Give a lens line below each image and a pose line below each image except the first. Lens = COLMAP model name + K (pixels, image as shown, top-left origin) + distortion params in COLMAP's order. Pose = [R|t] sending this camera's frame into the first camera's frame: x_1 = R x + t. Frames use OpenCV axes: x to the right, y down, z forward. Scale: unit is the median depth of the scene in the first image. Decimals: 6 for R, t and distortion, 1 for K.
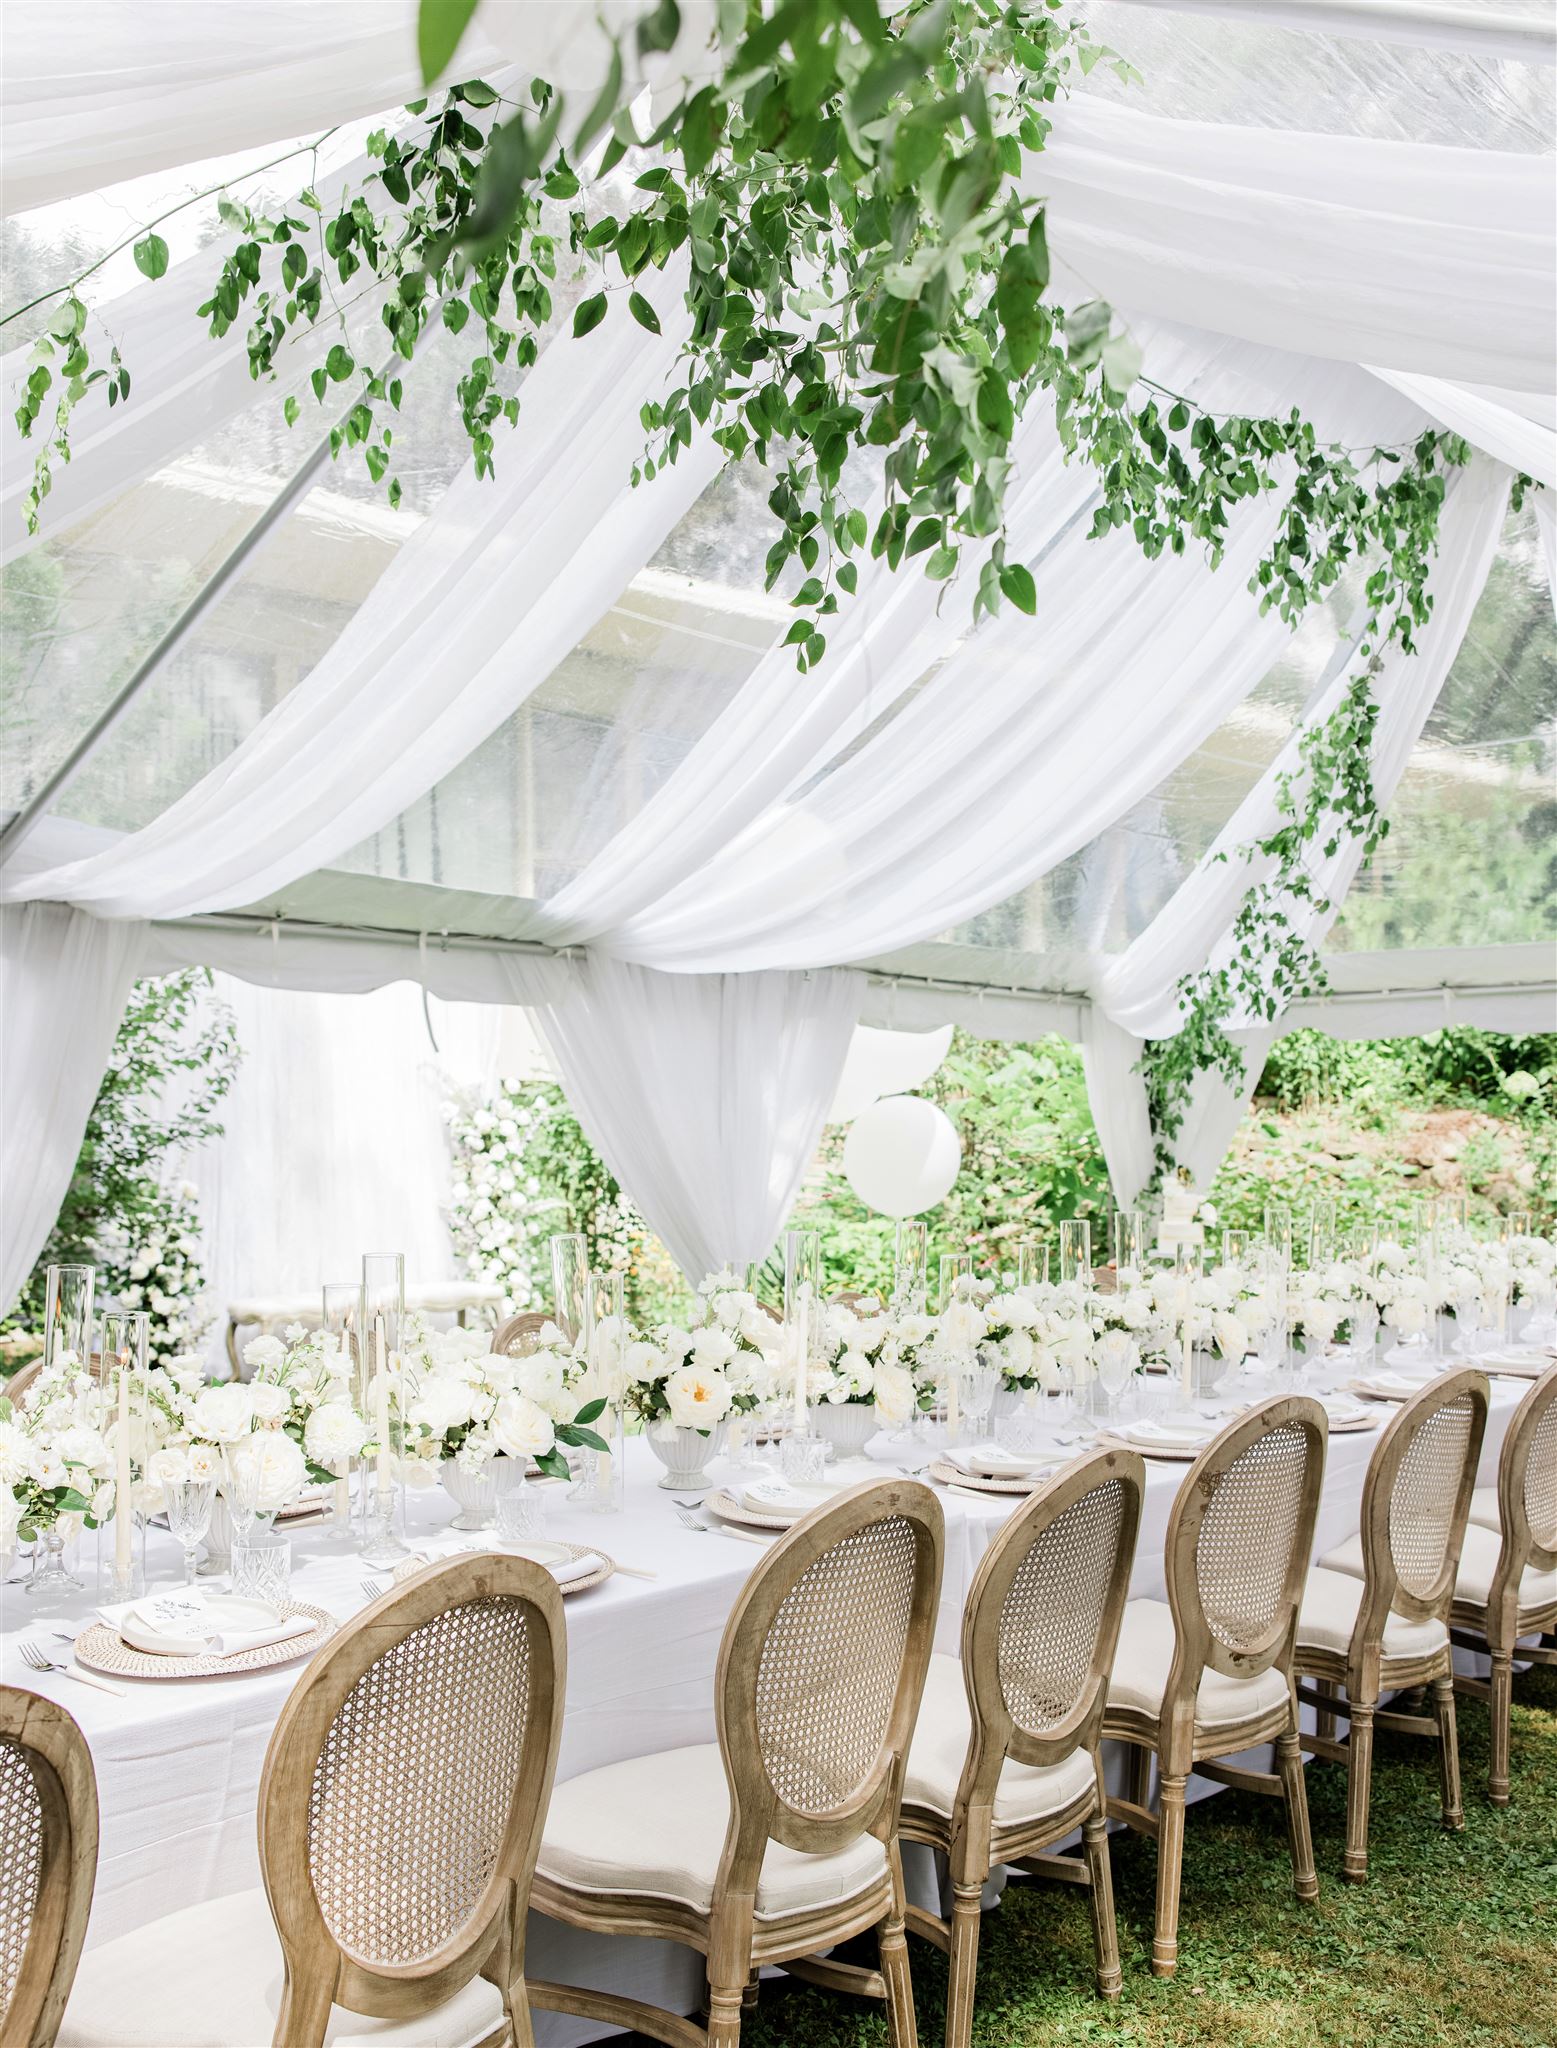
lens RADIAL K [[3019.9, 0, 778.8], [0, 3019.9, 1023.8], [0, 0, 1]] dist [0.009497, 0.000000]
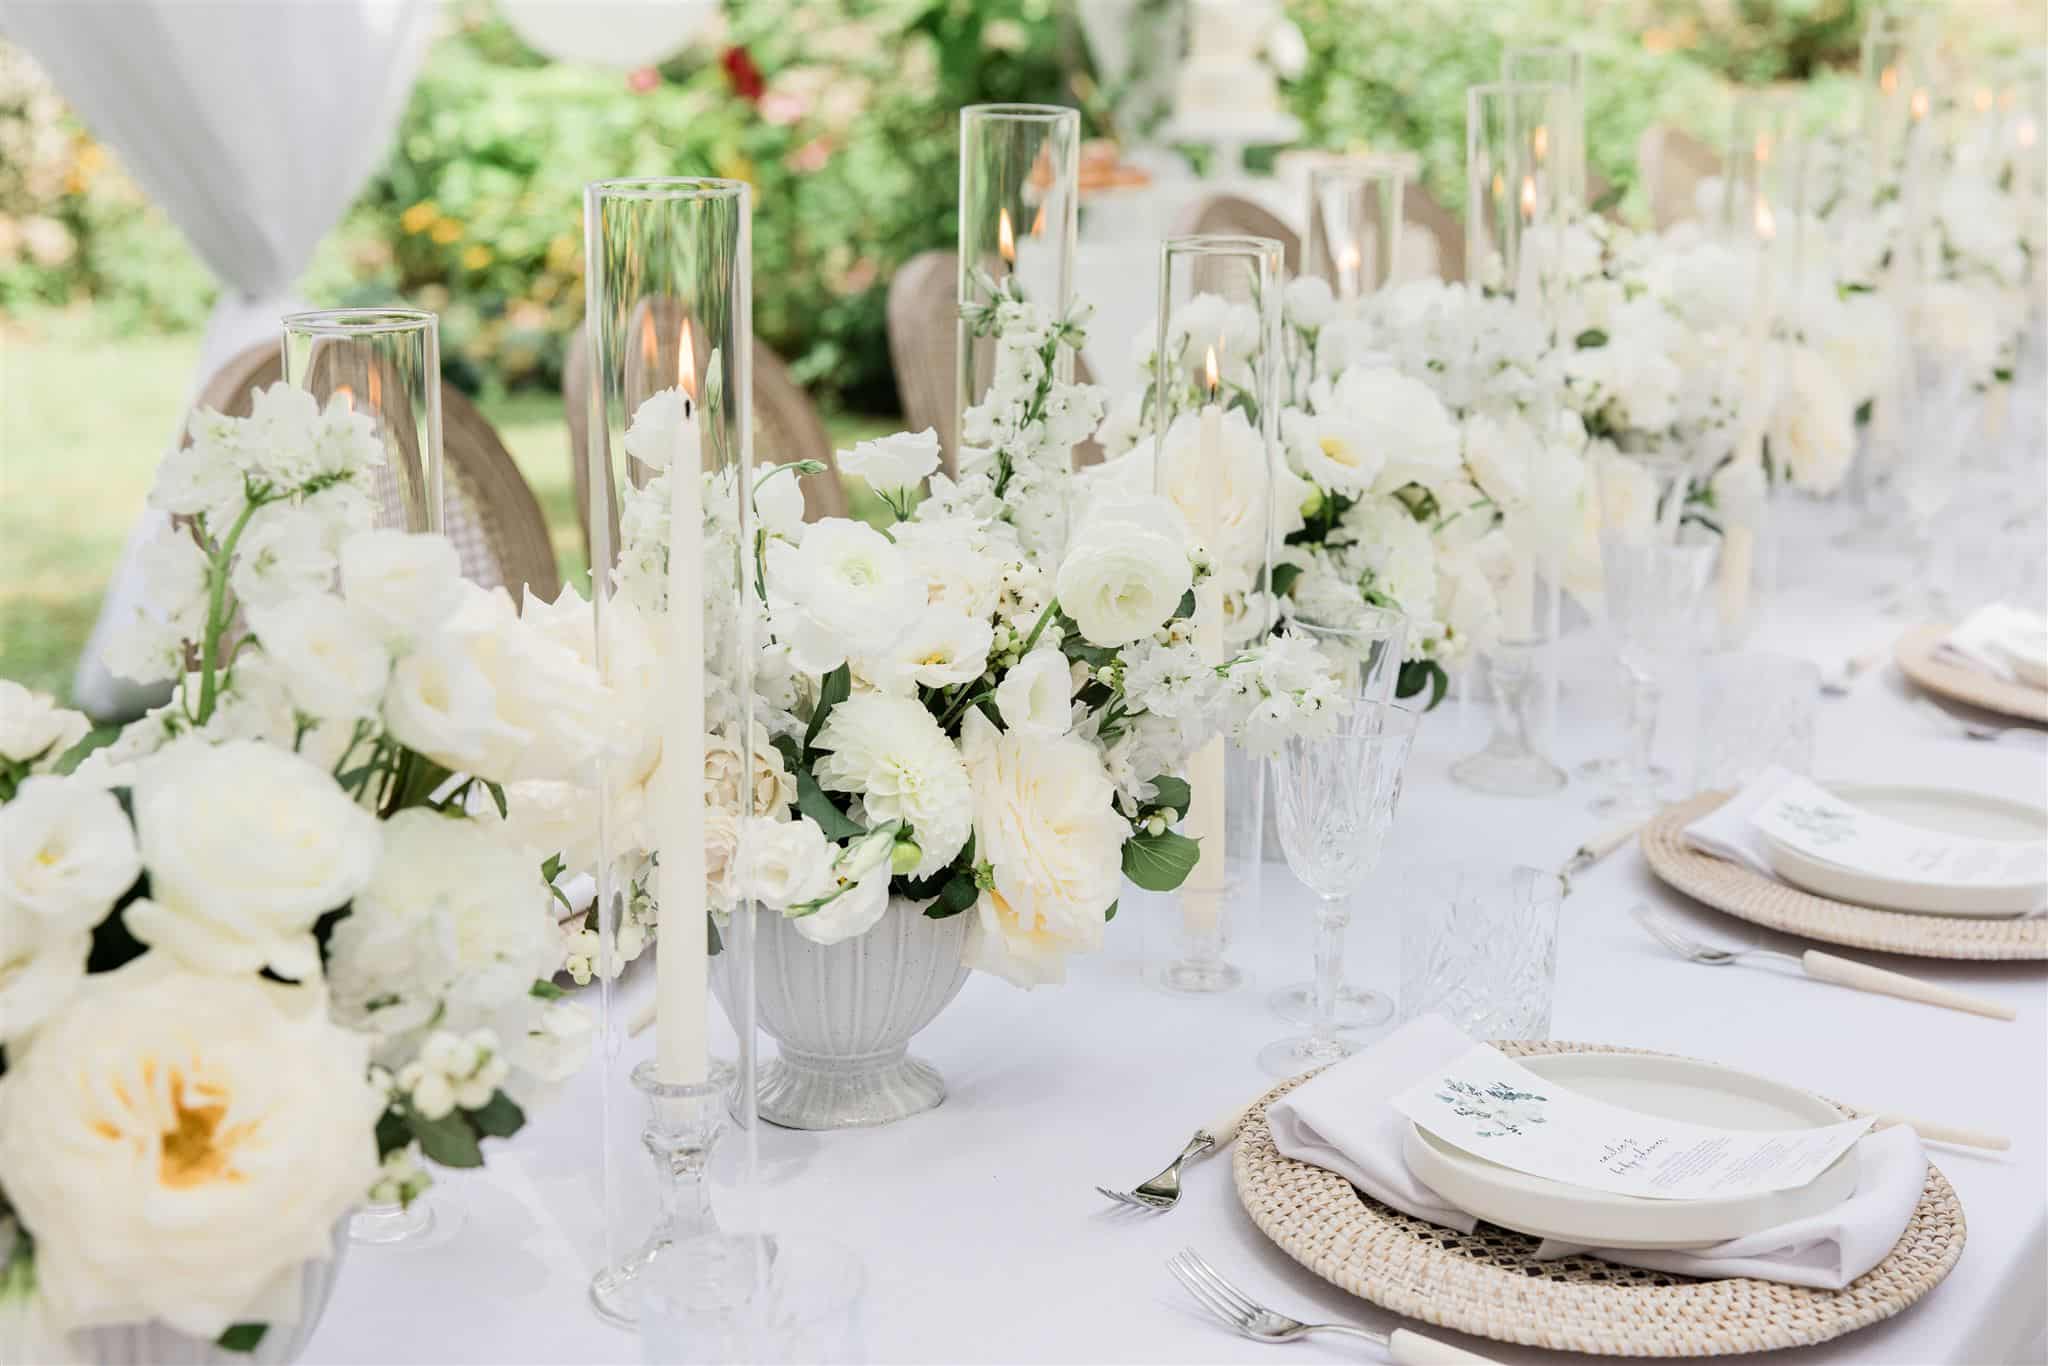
lens RADIAL K [[3136.4, 0, 1023.6], [0, 3136.4, 700.7], [0, 0, 1]] dist [-0.002158, 0.000000]
pose [[0.977269, -0.065492, 0.201636, -0.012752], [0.009743, 0.963959, 0.265874, 0.045113], [-0.211781, -0.257866, 0.942684, 0.765116]]
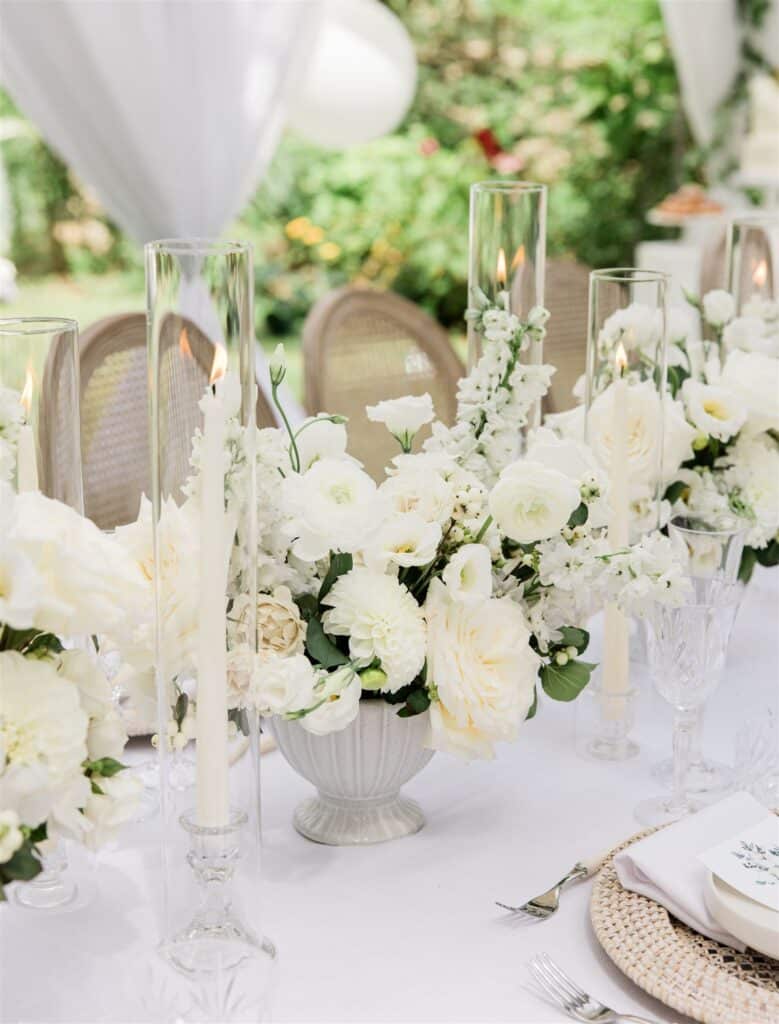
lens RADIAL K [[1809.8, 0, 389.4], [0, 1809.8, 503.9], [0, 0, 1]] dist [0.010489, 0.000000]
pose [[0.998885, -0.034606, 0.032110, 0.020525], [0.024836, 0.963664, 0.265959, 0.044220], [-0.040147, -0.264865, 0.963449, 0.790467]]
